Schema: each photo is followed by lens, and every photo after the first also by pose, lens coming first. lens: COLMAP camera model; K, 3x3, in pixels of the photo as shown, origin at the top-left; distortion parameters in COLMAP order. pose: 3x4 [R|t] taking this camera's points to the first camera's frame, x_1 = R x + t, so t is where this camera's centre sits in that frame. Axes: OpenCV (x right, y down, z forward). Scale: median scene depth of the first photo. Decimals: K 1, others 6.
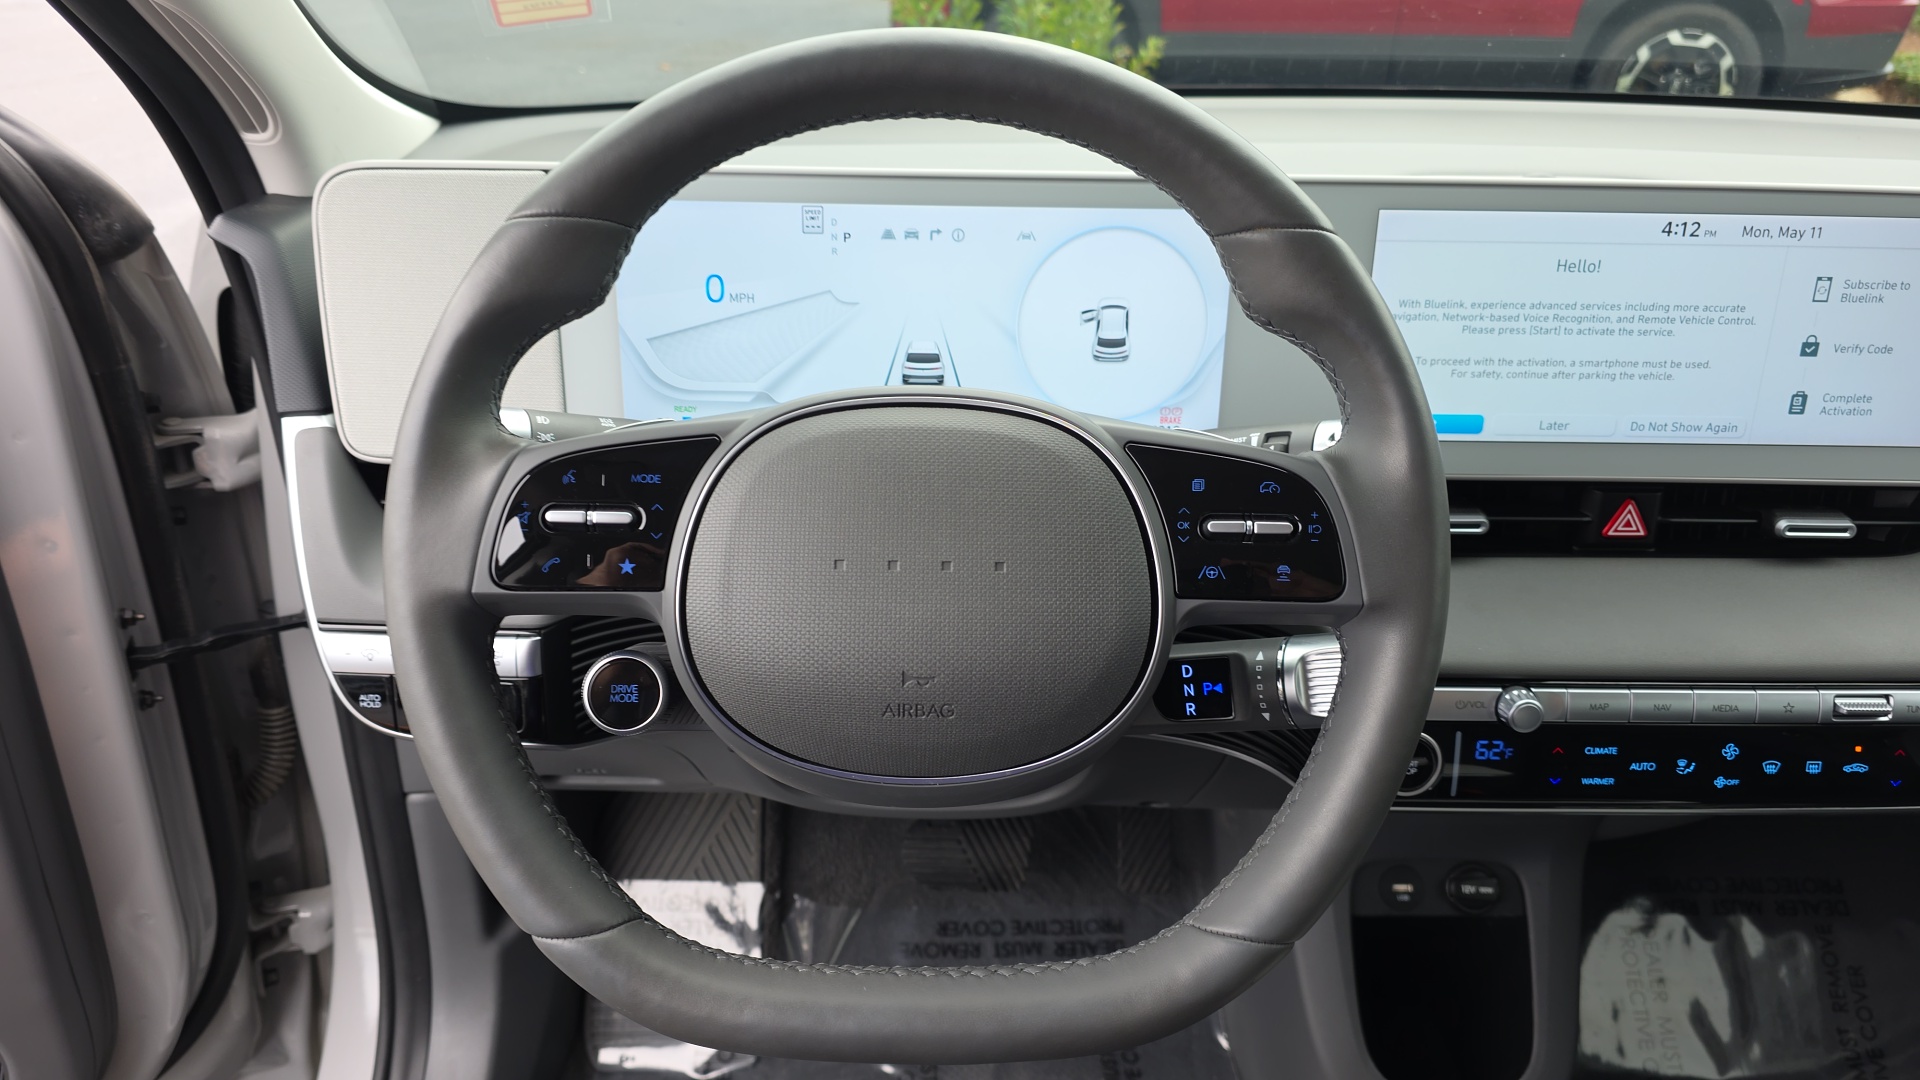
lens RADIAL K [[1315.4, 0, 959.9], [0, 1315.4, 557.3], [0, 0, 1]] dist [0.053059, -0.061618]
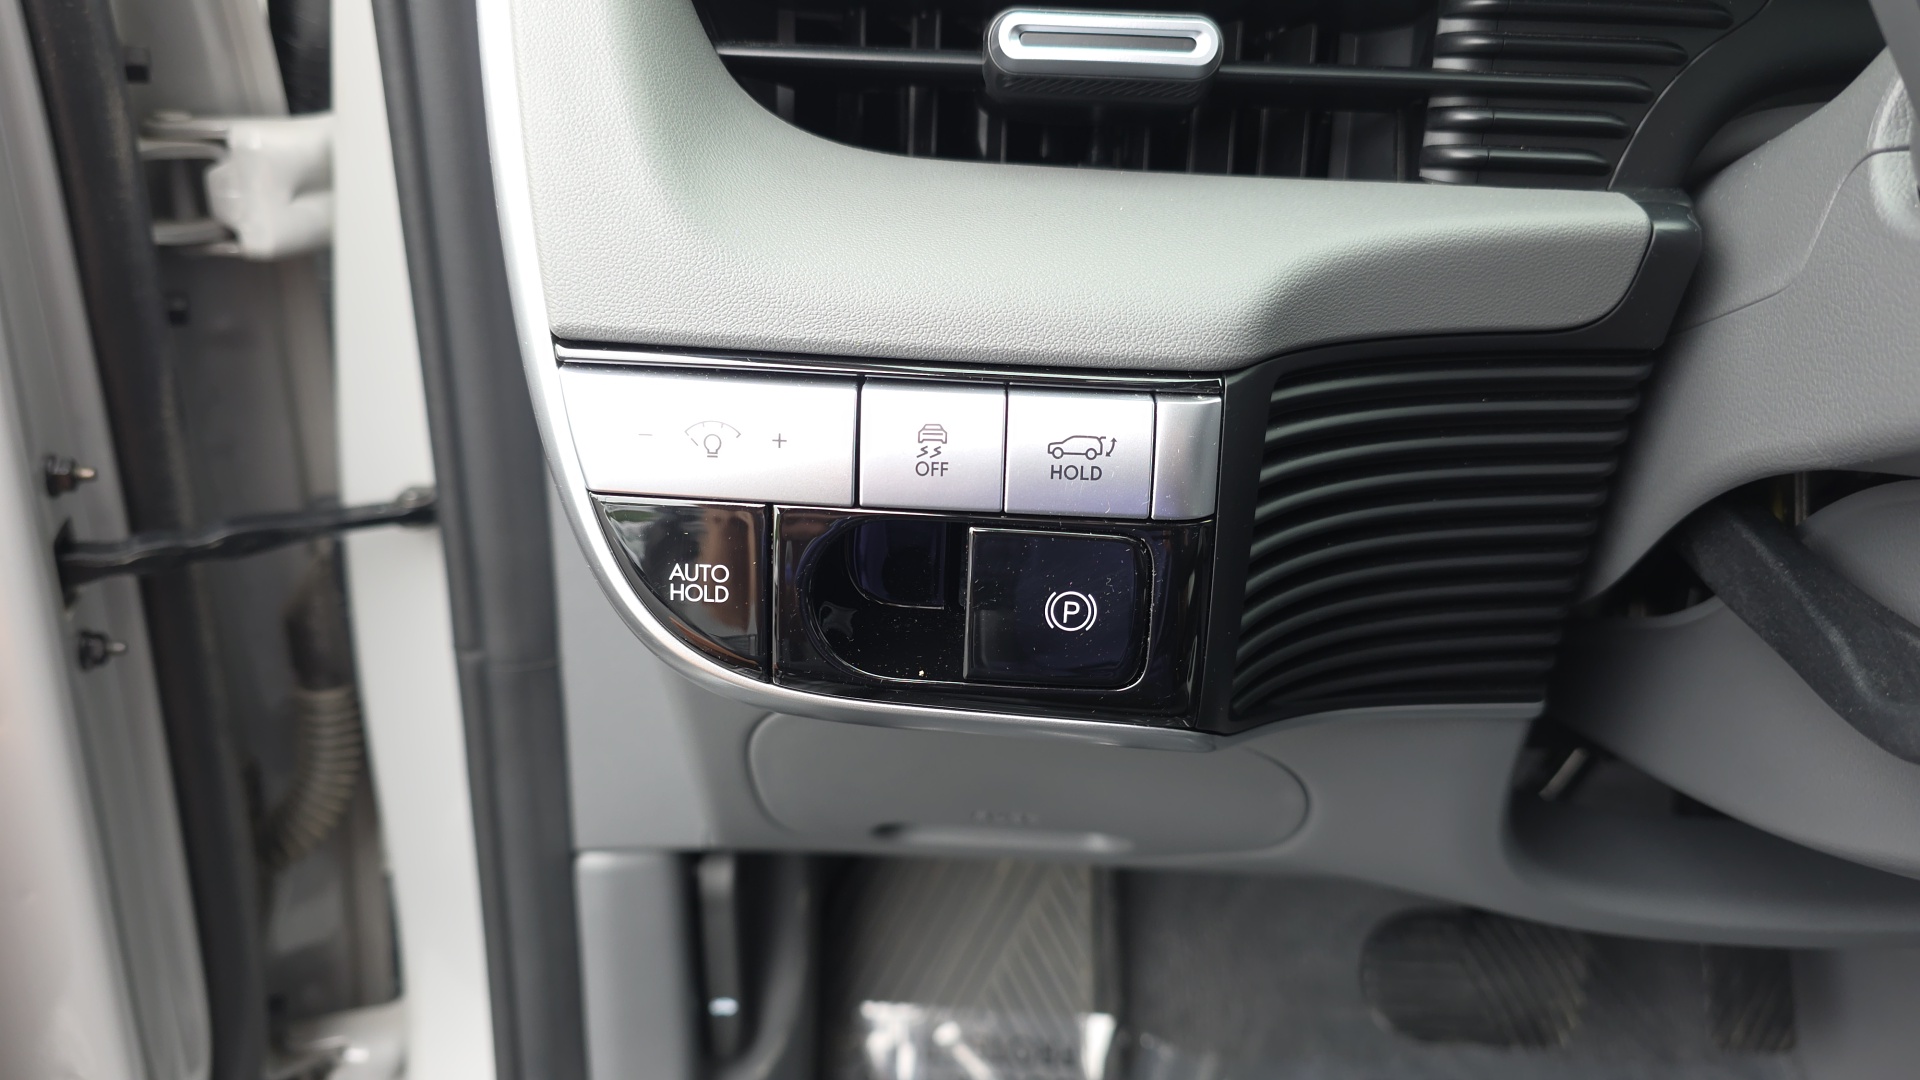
lens RADIAL K [[1334.6, 0, 943.9], [0, 1334.6, 552.9], [0, 0, 1]] dist [0.058245, -0.076457]
pose [[0.999539, 0.023658, -0.019040, -0.379550], [-0.024532, 0.998591, -0.047063, 0.117306], [0.017900, 0.047508, 0.998710, 0.668536]]
